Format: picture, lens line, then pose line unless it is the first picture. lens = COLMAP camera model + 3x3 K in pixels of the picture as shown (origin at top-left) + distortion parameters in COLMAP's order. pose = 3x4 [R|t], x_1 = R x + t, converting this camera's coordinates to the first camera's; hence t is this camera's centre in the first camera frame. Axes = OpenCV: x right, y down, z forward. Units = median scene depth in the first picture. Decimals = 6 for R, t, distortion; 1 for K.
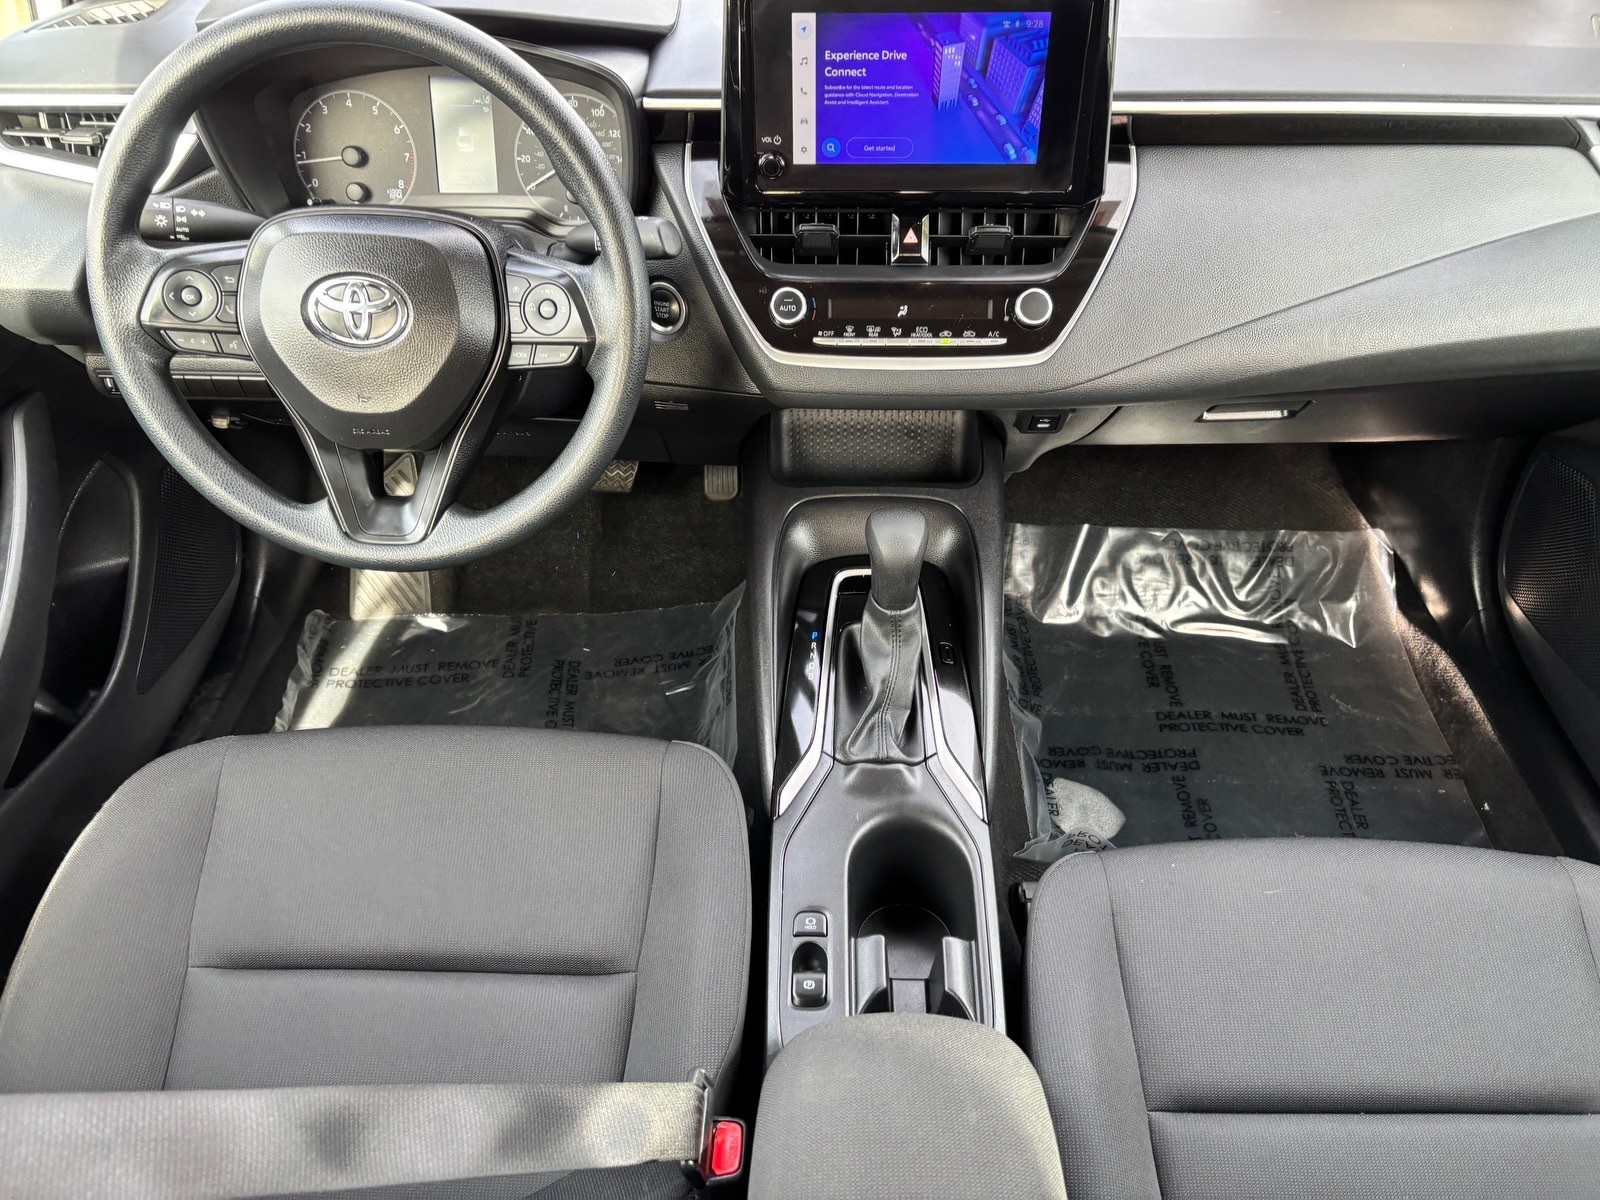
lens RADIAL K [[1234.9, 0, 810.6], [0, 1234.9, 598.7], [0, 0, 1]] dist [0.025554, -0.004110]
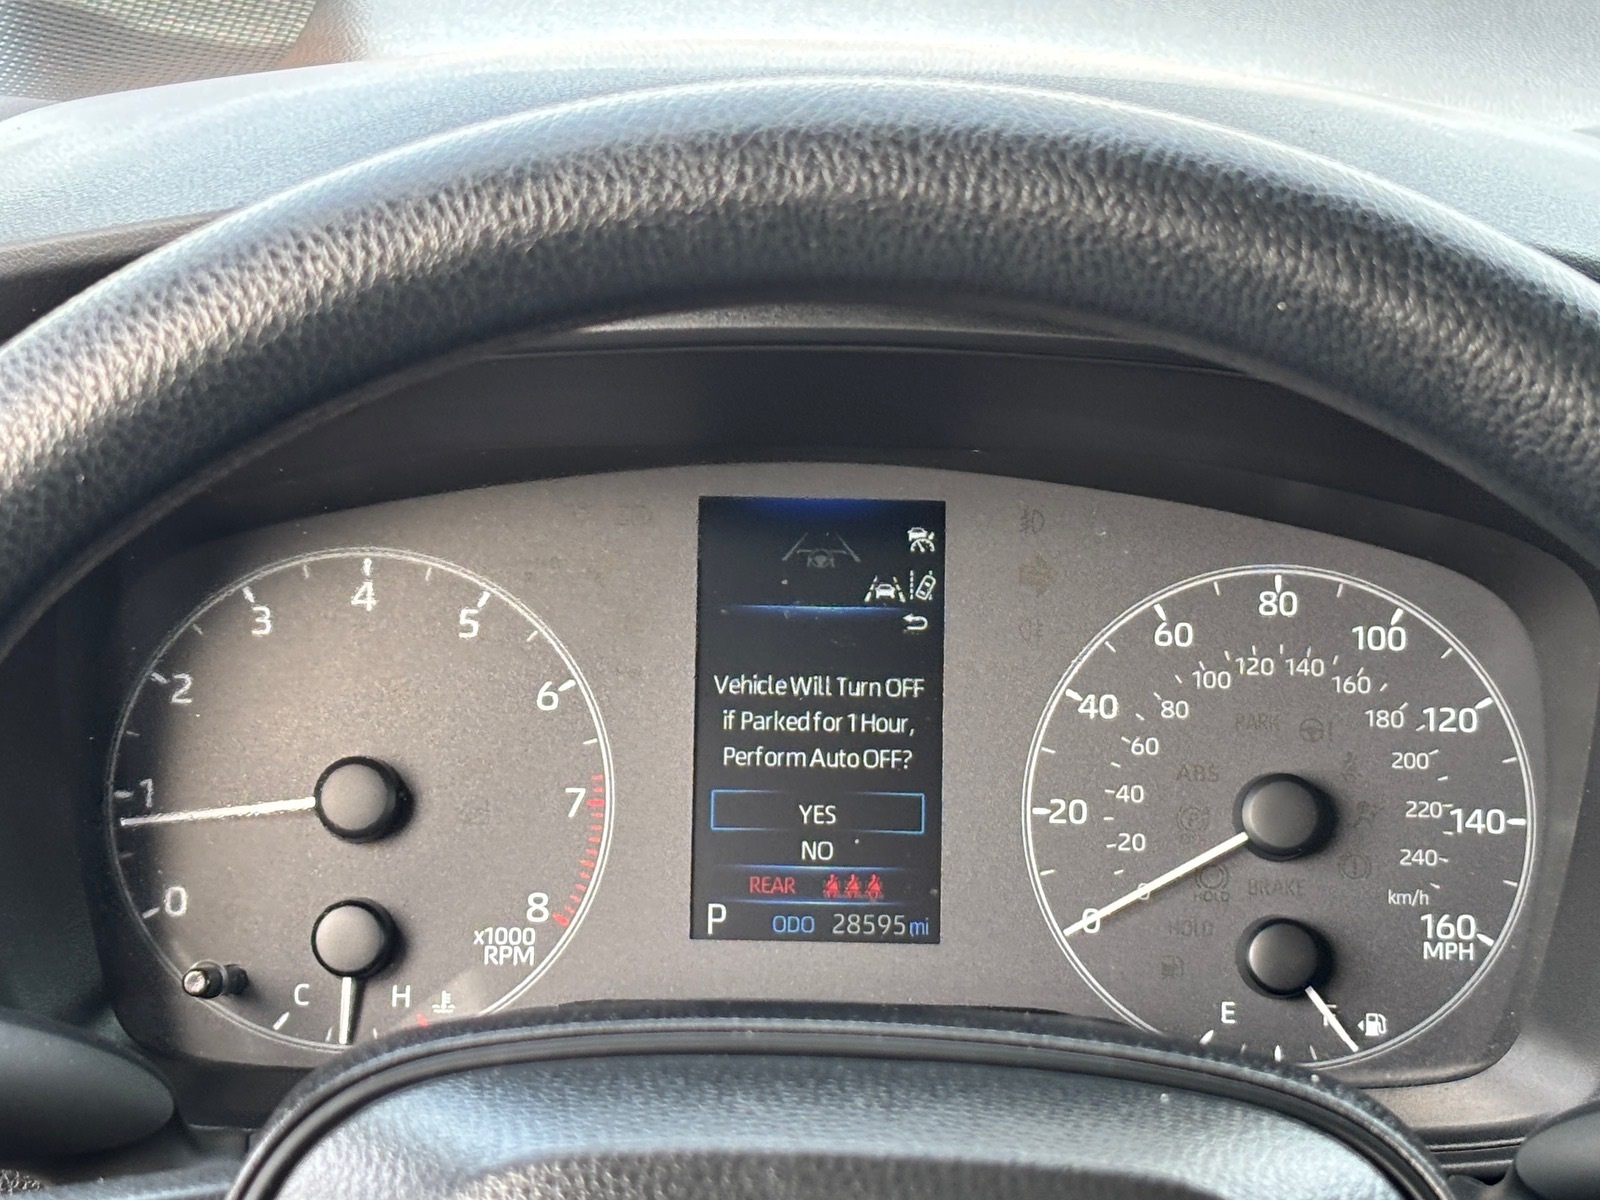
lens RADIAL K [[3627.1, 0, 765.8], [0, 3627.1, 602.4], [0, 0, 1]] dist [0.227439, -0.037753]
pose [[0.999813, 0.013326, 0.014038, -0.336097], [-0.006583, 0.916140, -0.400804, -0.122218], [-0.018202, 0.400637, 0.916056, 0.379804]]
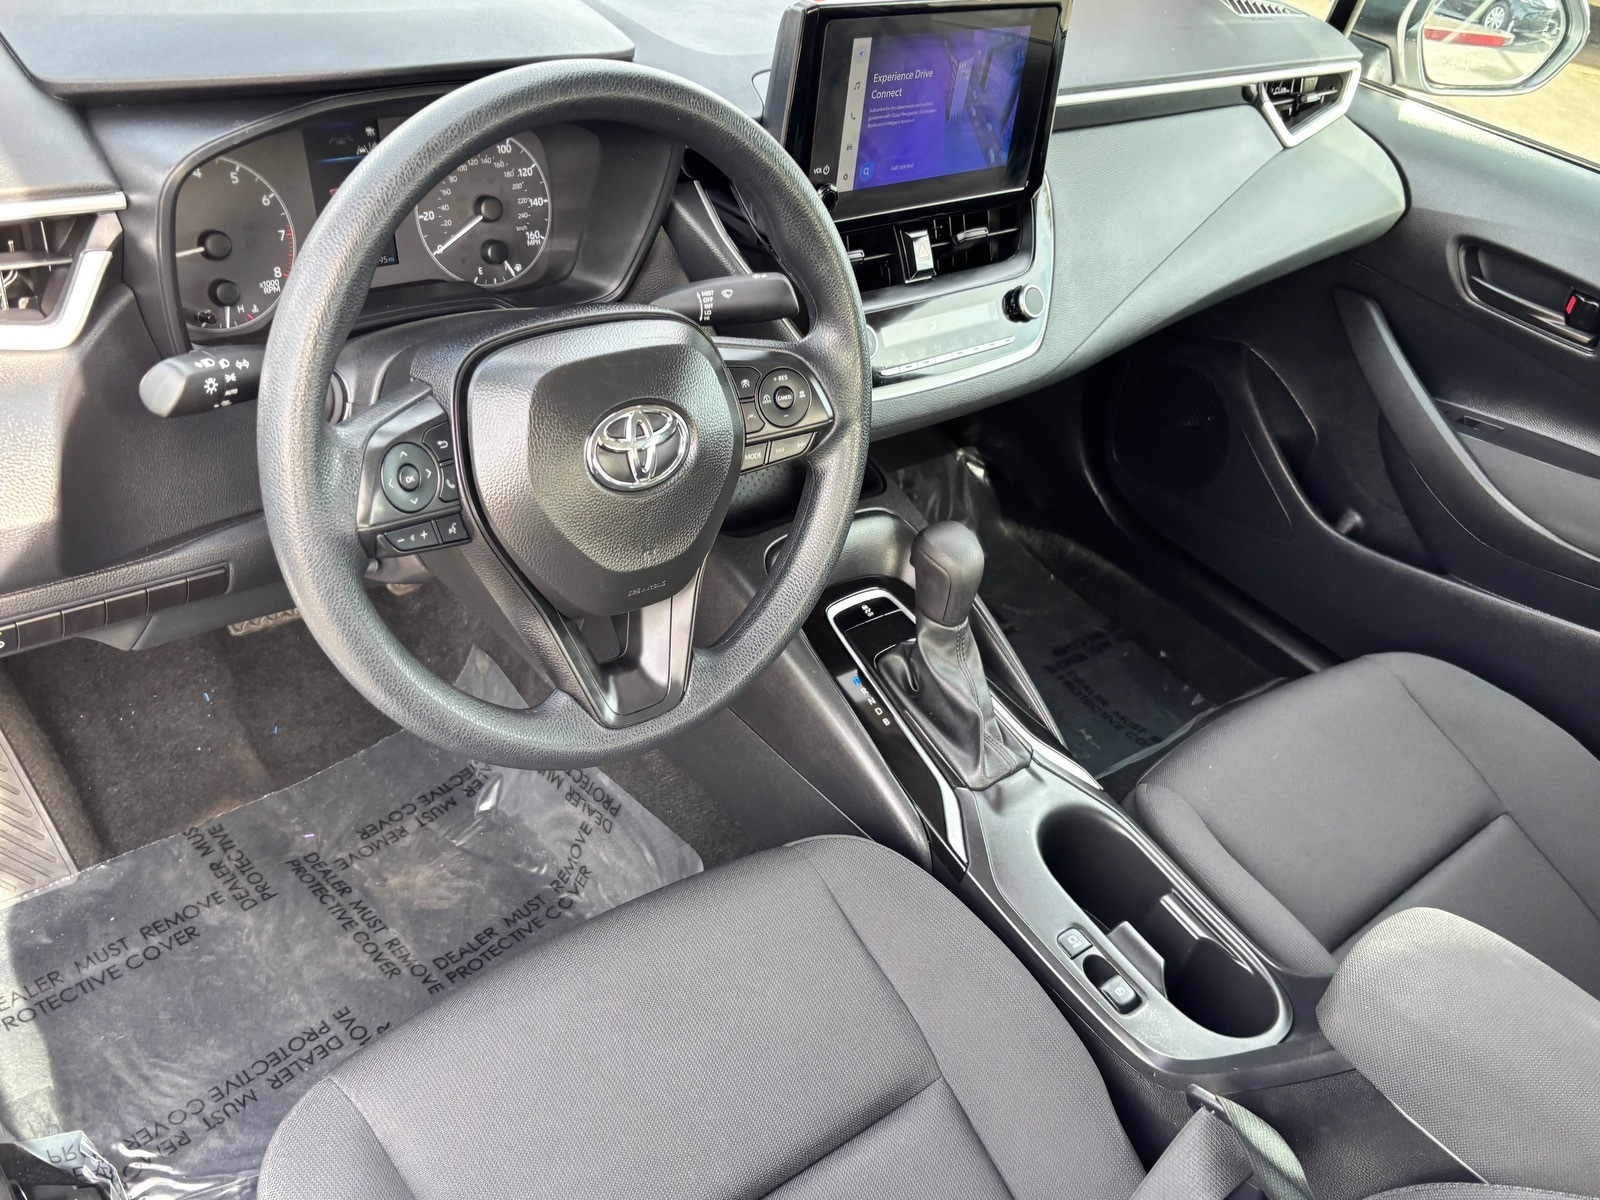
lens RADIAL K [[1503.7, 0, 800.0], [0, 1503.7, 600.0], [0, 0, 1]] dist [0.043304, -0.105397]
pose [[0.732784, -0.283496, 0.618593, -0.799285], [0.274653, 0.954963, 0.112298, -0.188760], [-0.622570, 0.087608, 0.777645, 0.161129]]
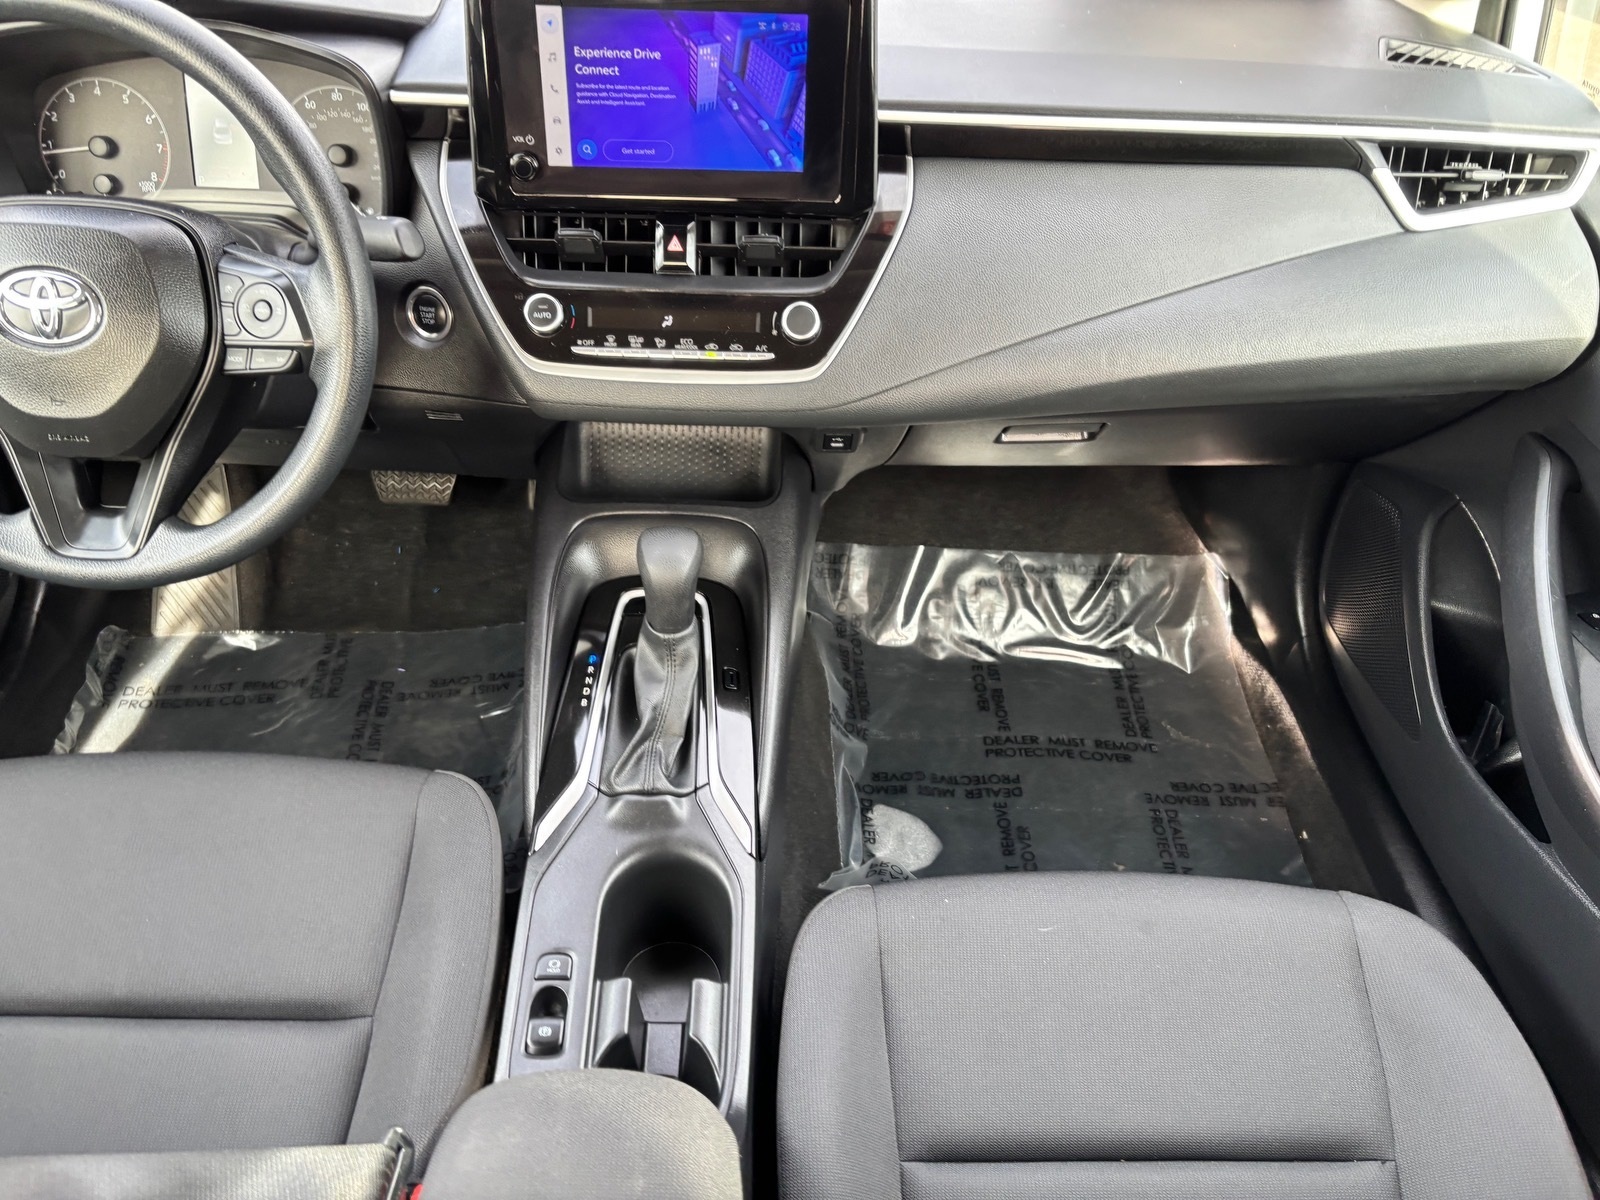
lens RADIAL K [[1237.1, 0, 800.0], [0, 1237.1, 600.0], [0, 0, 1]] dist [0.055350, -0.066960]
pose [[0.998943, 0.009524, 0.044958, 0.135945], [-0.008998, 0.999889, -0.011887, -0.006718], [-0.045066, 0.011470, 0.998918, 0.036978]]
